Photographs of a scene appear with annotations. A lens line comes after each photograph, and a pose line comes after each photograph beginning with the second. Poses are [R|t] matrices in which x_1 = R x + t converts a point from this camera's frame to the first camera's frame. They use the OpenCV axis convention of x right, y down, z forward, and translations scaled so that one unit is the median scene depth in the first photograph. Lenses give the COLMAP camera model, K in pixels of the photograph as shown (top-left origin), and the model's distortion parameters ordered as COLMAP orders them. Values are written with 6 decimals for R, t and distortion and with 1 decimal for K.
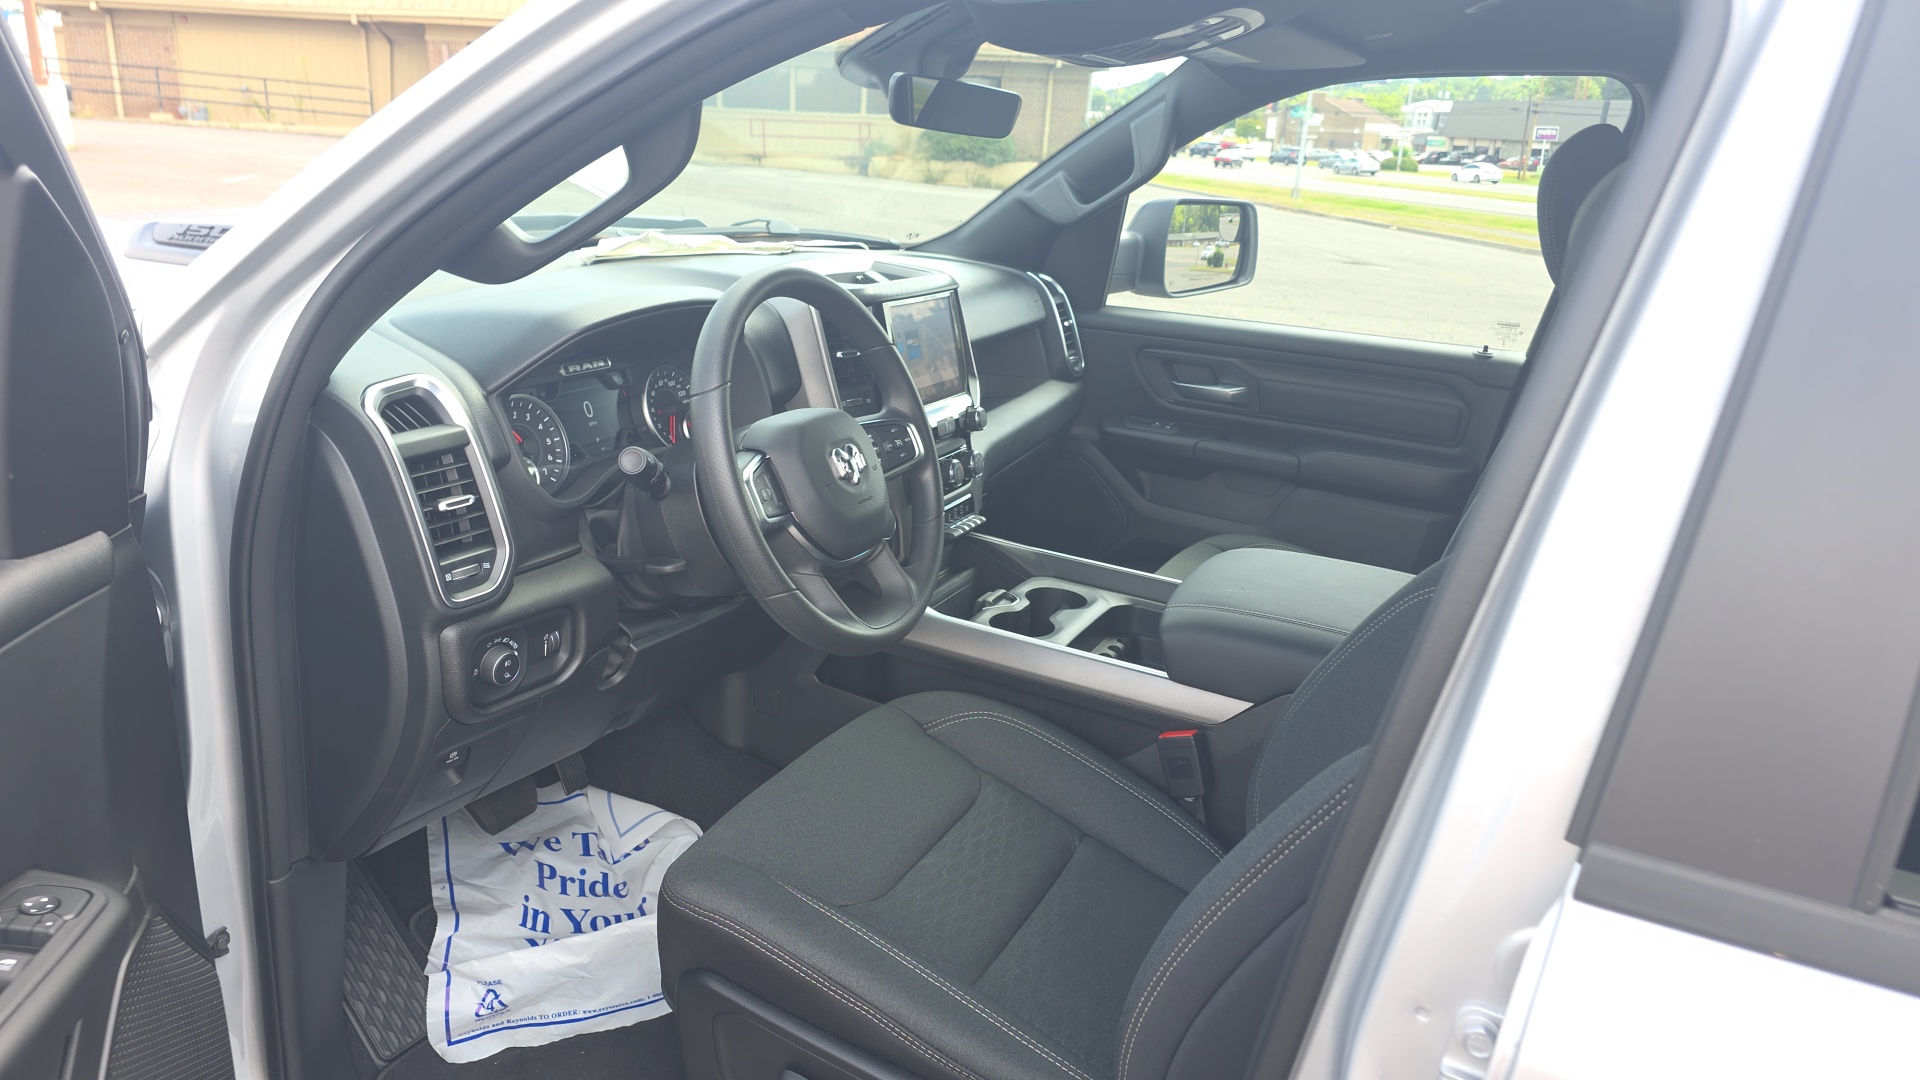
lens RADIAL K [[1261.6, 0, 909.5], [0, 1261.6, 540.2], [0, 0, 1]] dist [0.115829, -0.092065]
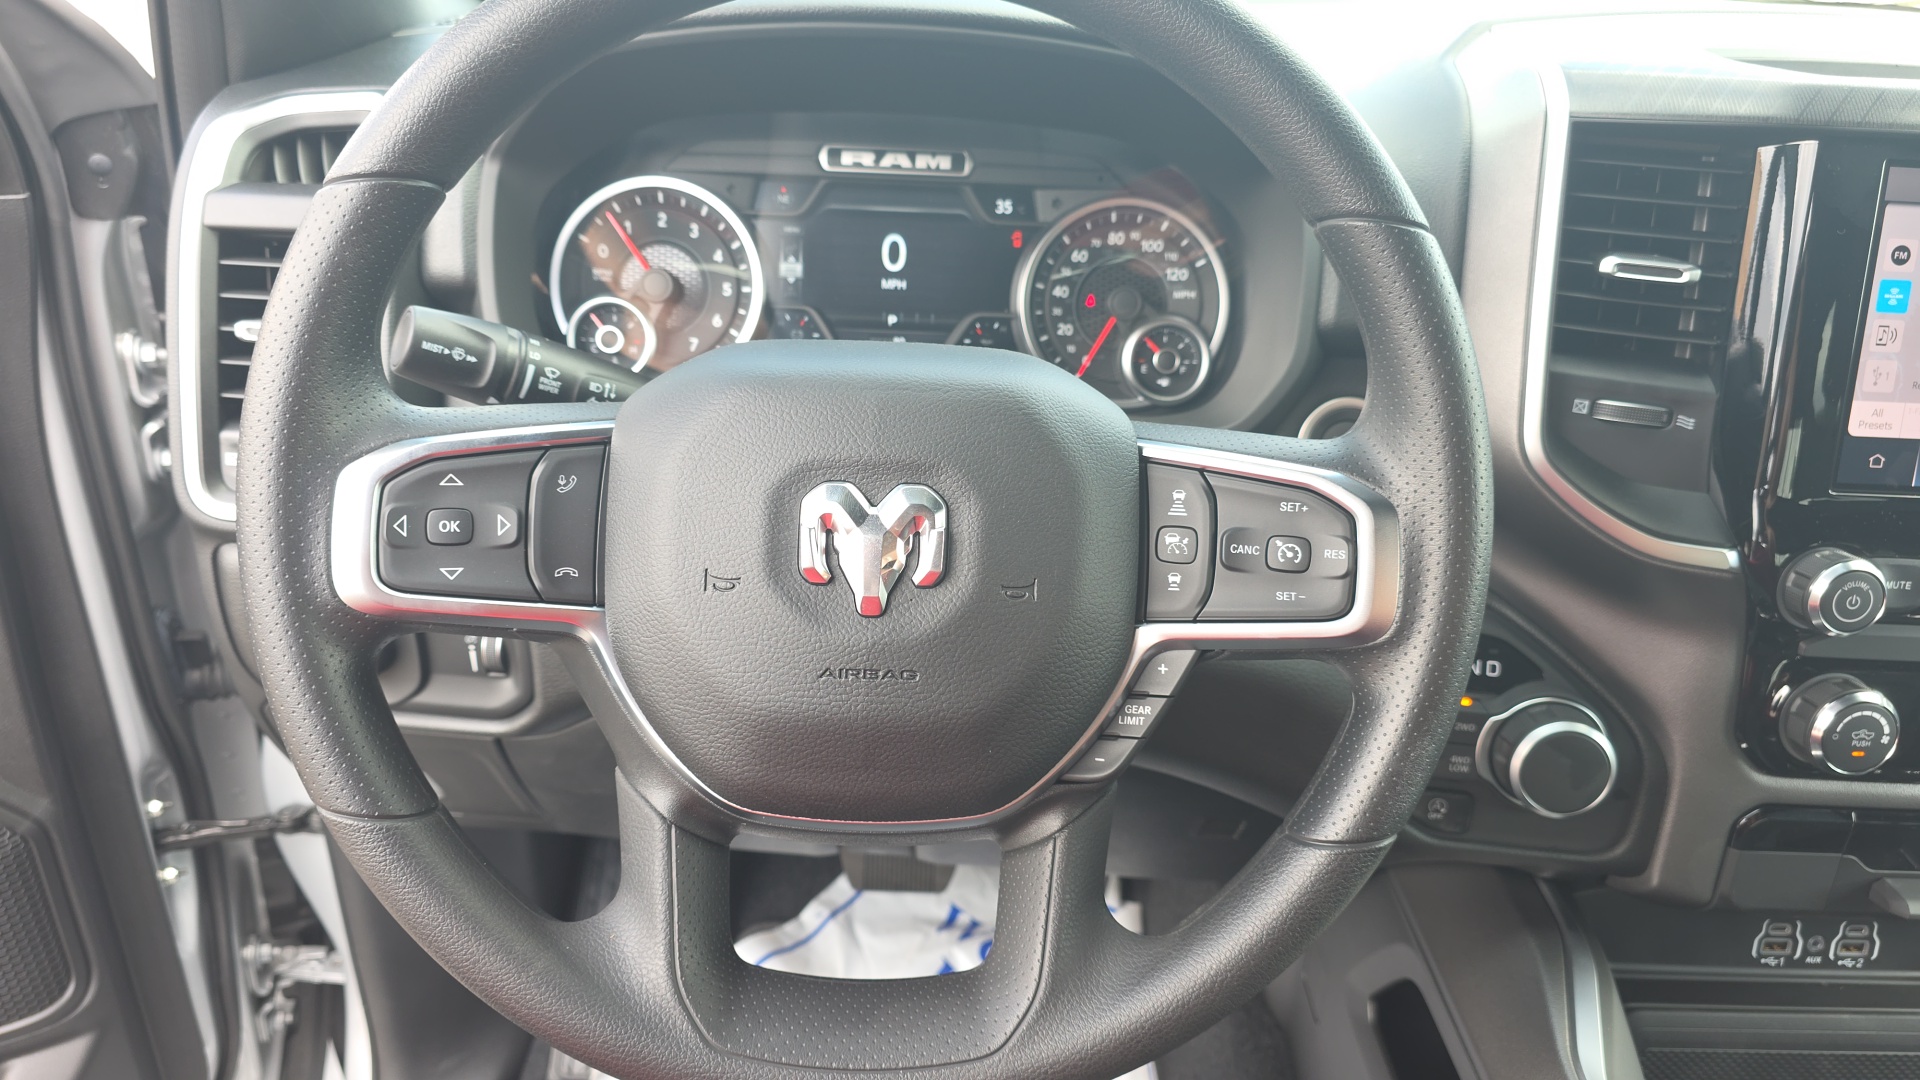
lens RADIAL K [[1310.8, 0, 942.7], [0, 1310.8, 531.4], [0, 0, 1]] dist [0.043661, -0.059927]
pose [[0.470153, 0.358529, -0.806482, 0.112110], [-0.285098, 0.926480, 0.245672, -0.075187], [0.835270, 0.114423, 0.537803, 0.430917]]
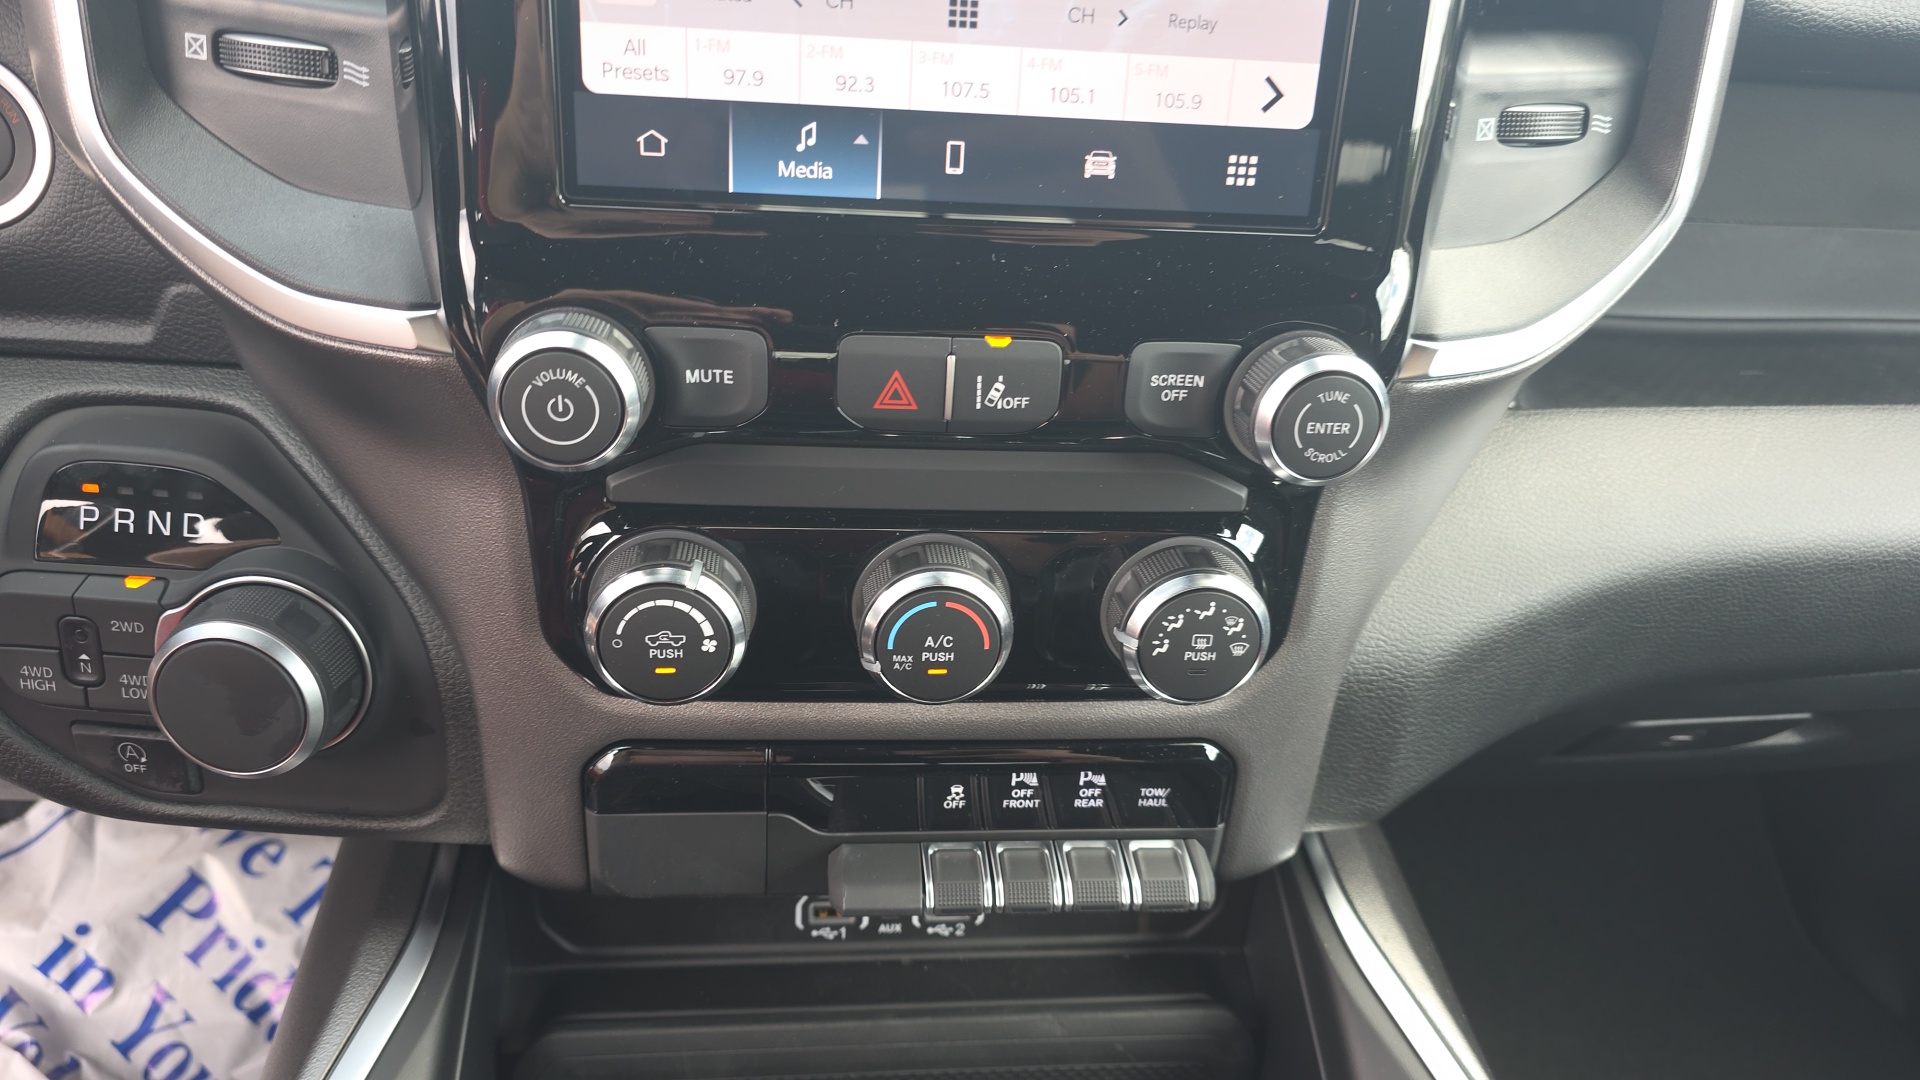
lens RADIAL K [[1310.8, 0, 942.7], [0, 1310.8, 531.4], [0, 0, 1]] dist [0.043661, -0.059927]
pose [[0.547212, 0.463866, -0.696697, 0.116331], [-0.298925, 0.885794, 0.354982, -0.095943], [0.781795, 0.014009, 0.623378, 0.632167]]
